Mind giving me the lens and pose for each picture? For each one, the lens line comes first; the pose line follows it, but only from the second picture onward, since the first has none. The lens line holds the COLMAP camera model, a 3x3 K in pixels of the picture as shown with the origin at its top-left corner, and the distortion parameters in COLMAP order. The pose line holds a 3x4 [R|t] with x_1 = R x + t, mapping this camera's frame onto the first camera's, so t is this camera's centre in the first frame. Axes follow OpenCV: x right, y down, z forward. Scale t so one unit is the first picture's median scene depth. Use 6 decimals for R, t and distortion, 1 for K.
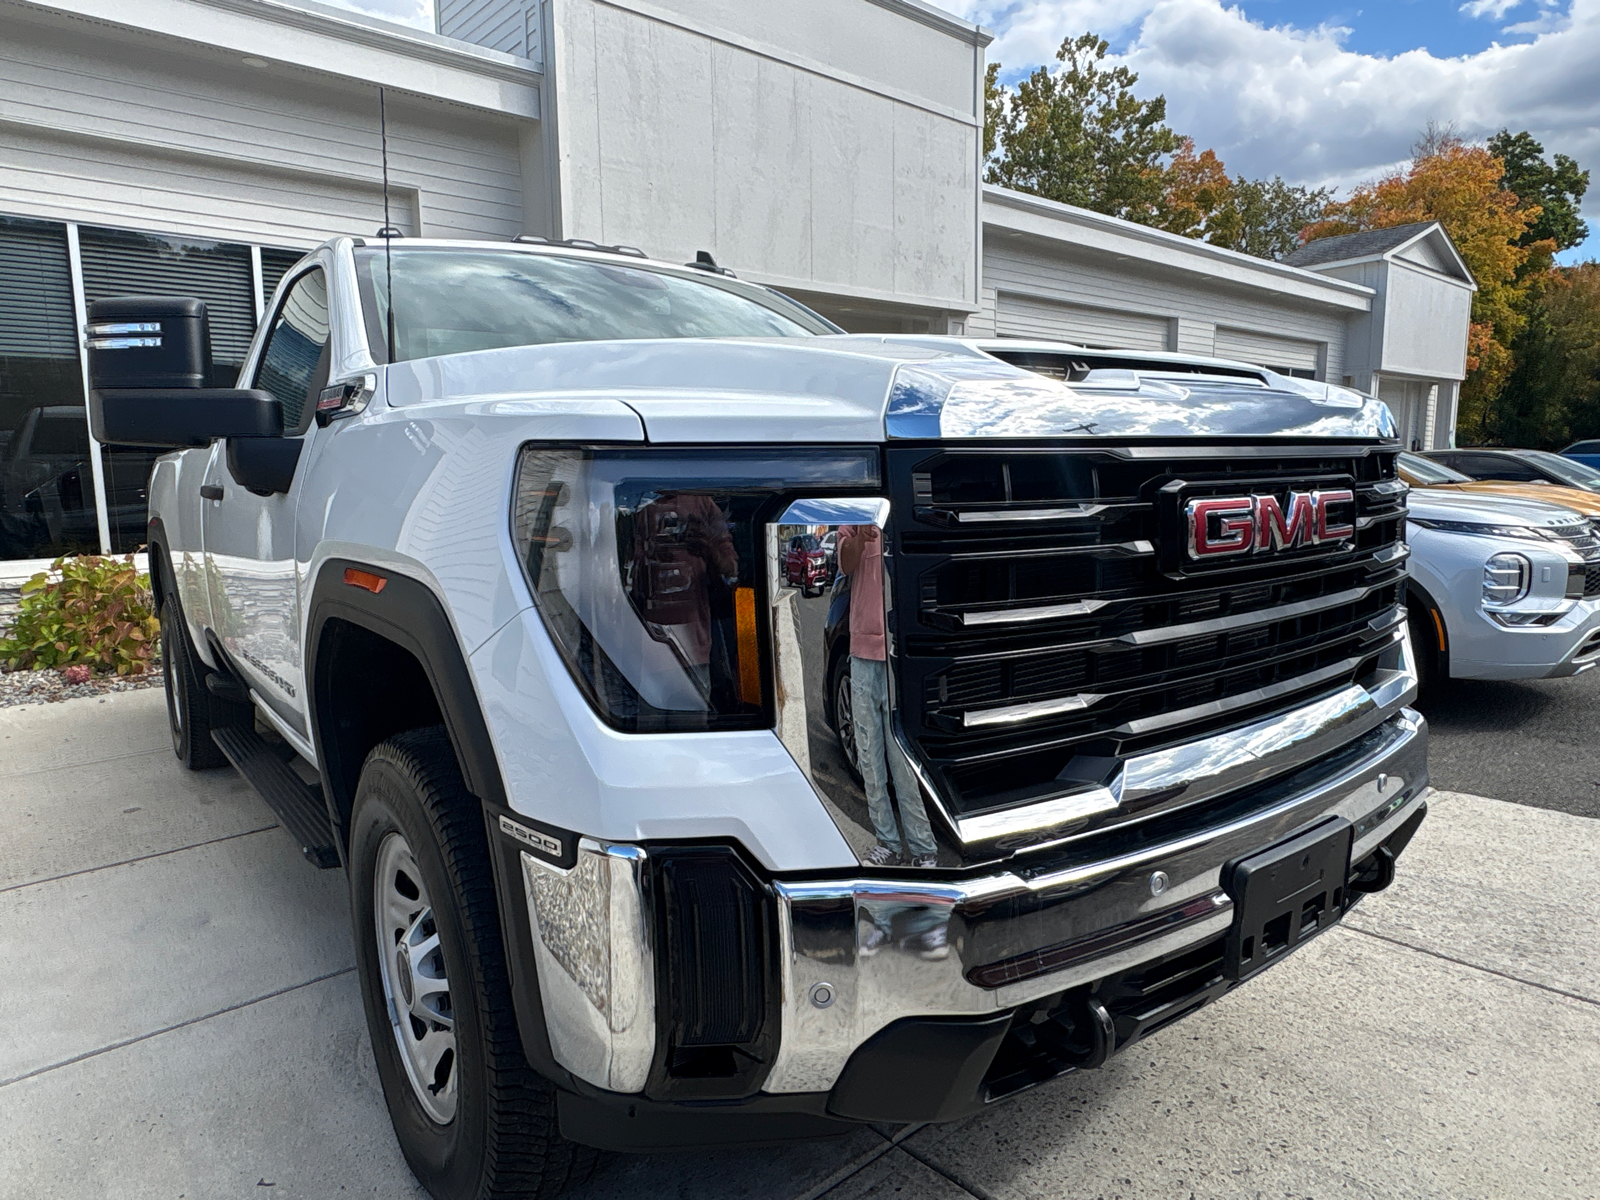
lens RADIAL K [[1037.6, 0, 805.9], [0, 1037.6, 603.8], [0, 0, 1]] dist [0.008670, -0.003392]
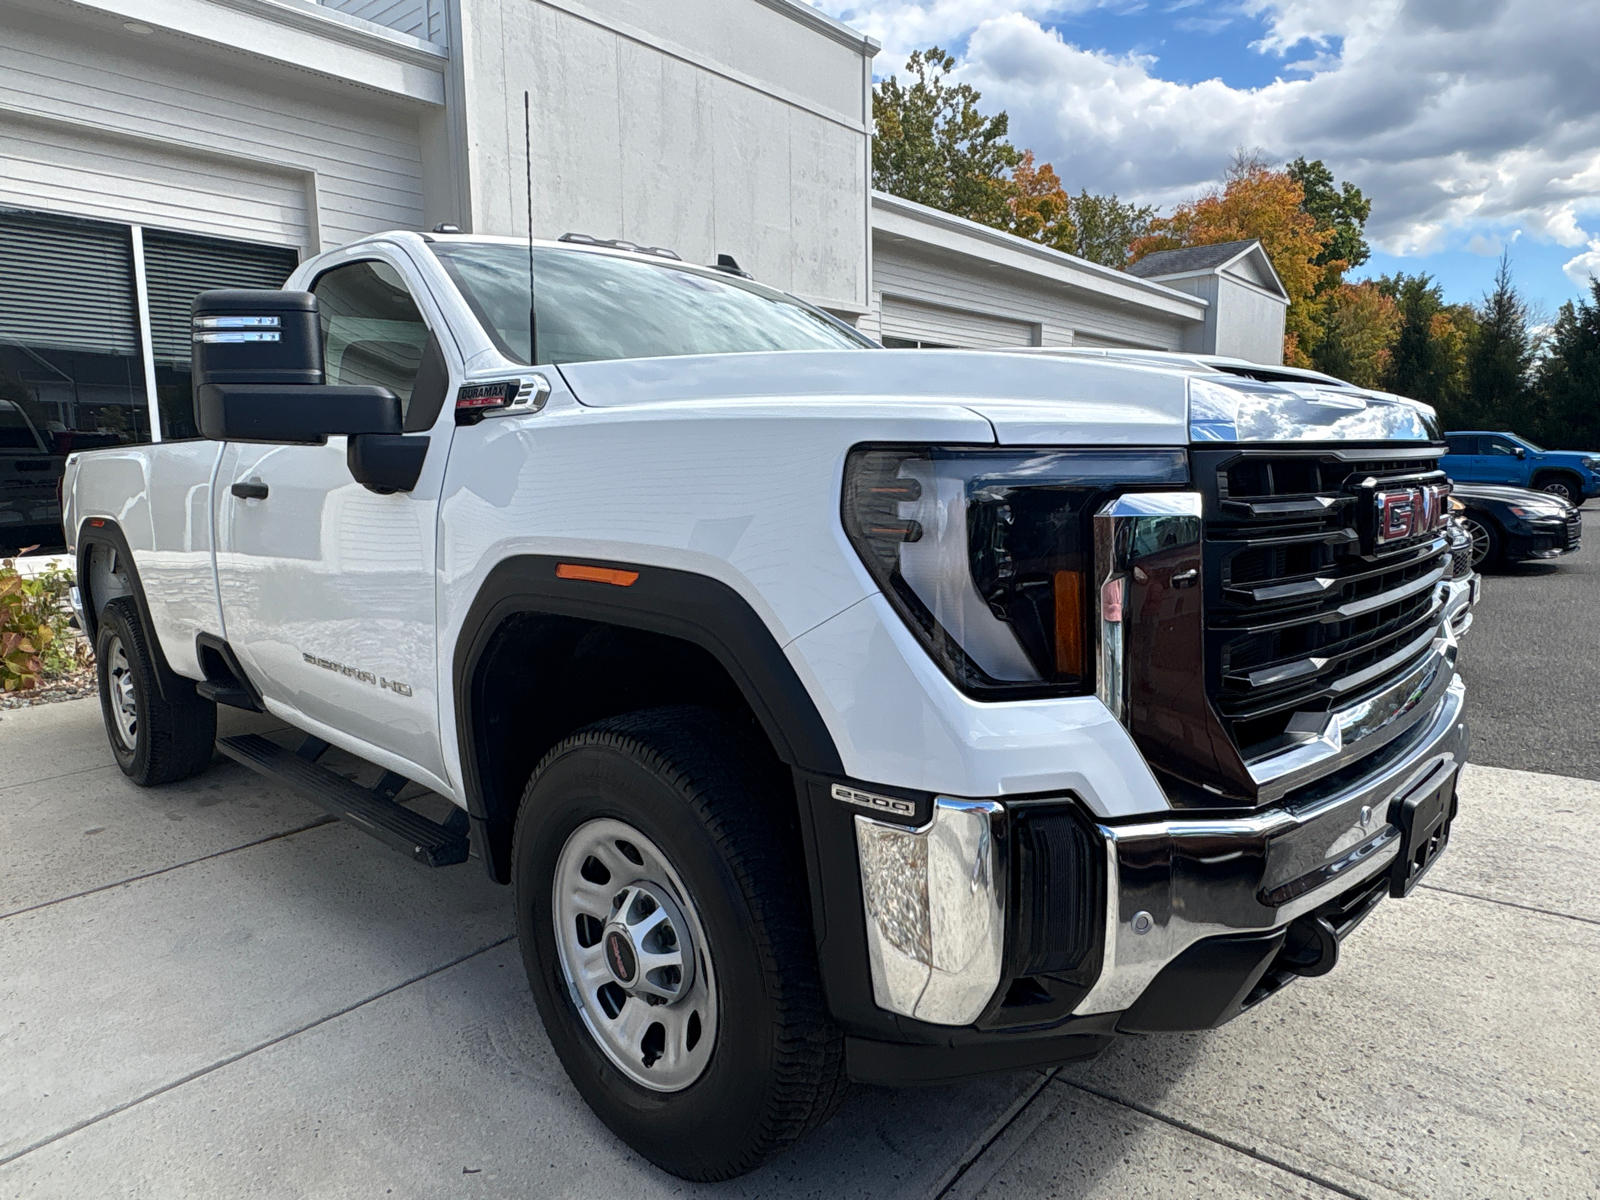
lens RADIAL K [[1037.6, 0, 810.6], [0, 1037.6, 601.8], [0, 0, 1]] dist [0.008670, -0.003392]
pose [[0.987098, -0.019721, 0.158899, -0.185418], [0.019548, 0.999805, 0.002650, 0.003089], [-0.158920, 0.000490, 0.987291, -0.029225]]
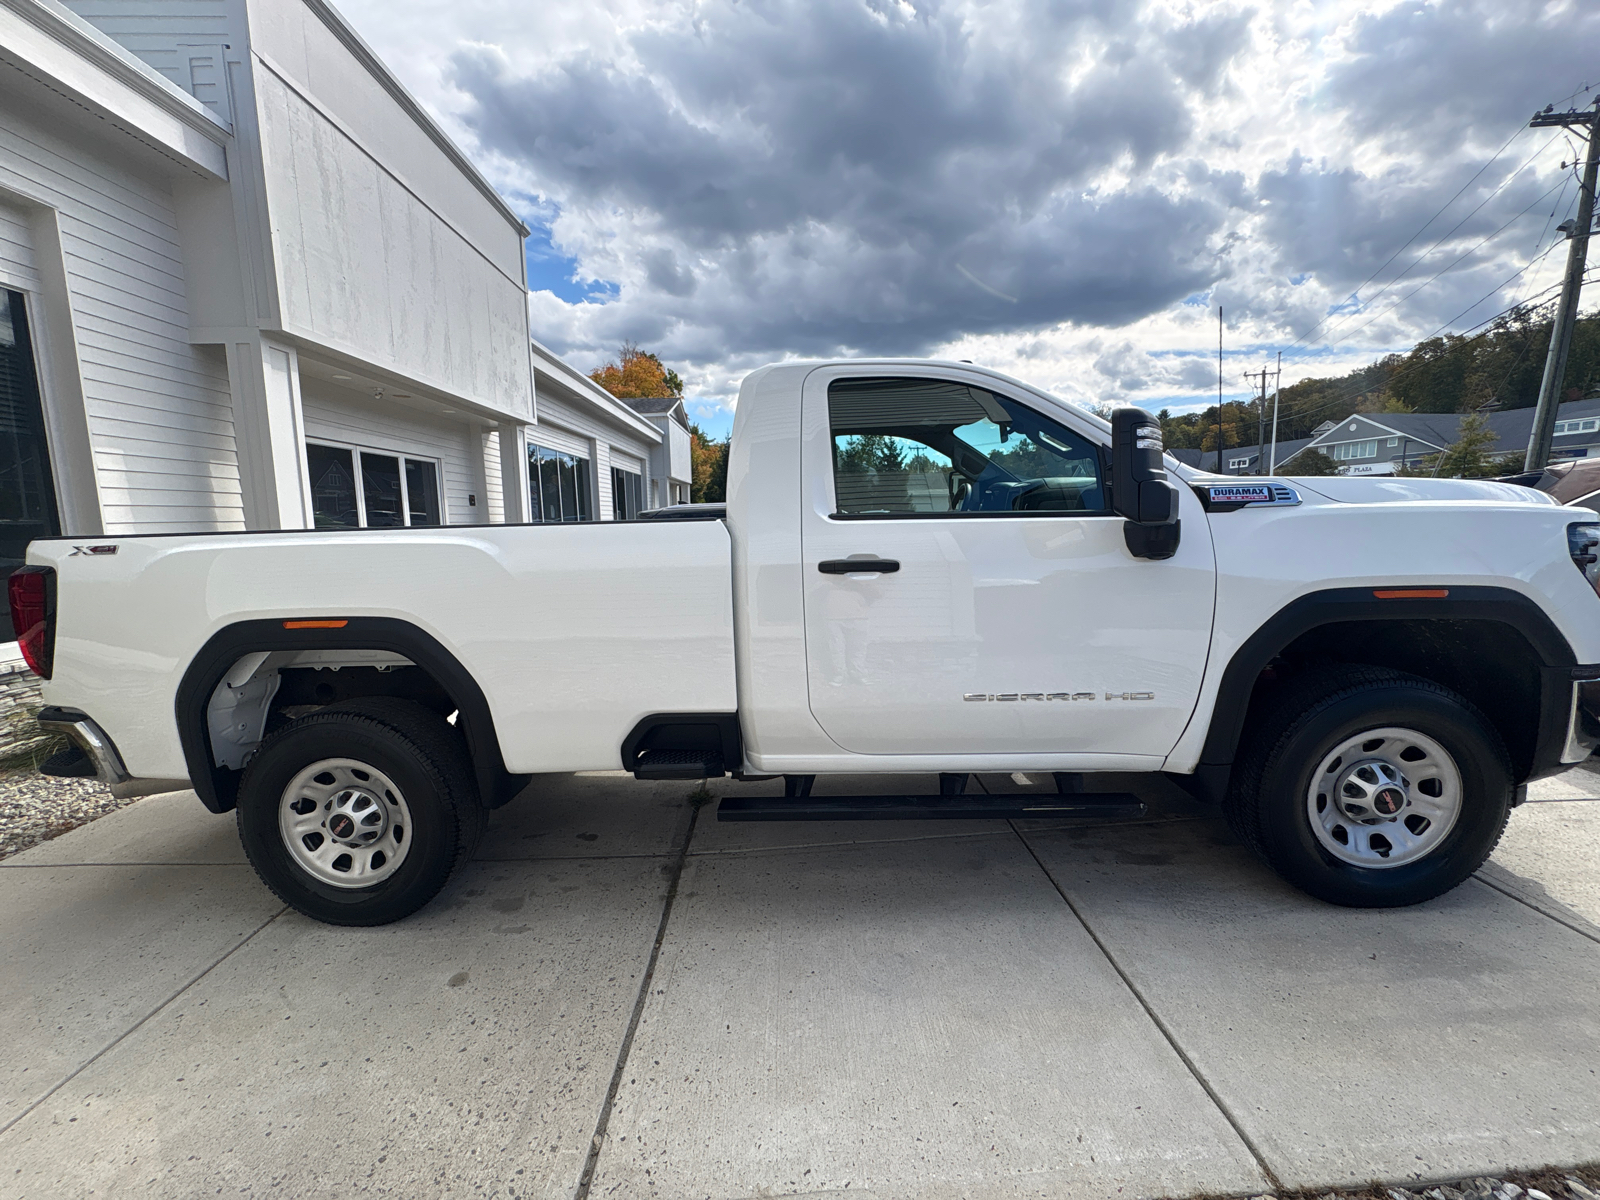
lens RADIAL K [[637.6, 0, 802.3], [0, 637.6, 605.5], [0, 0, 1]] dist [0.001806, 0.000052]
pose [[0.613984, -0.111482, 0.781406, -0.982918], [0.120477, 0.991612, 0.046808, -0.092583], [-0.780070, 0.065402, 0.622264, 0.555059]]
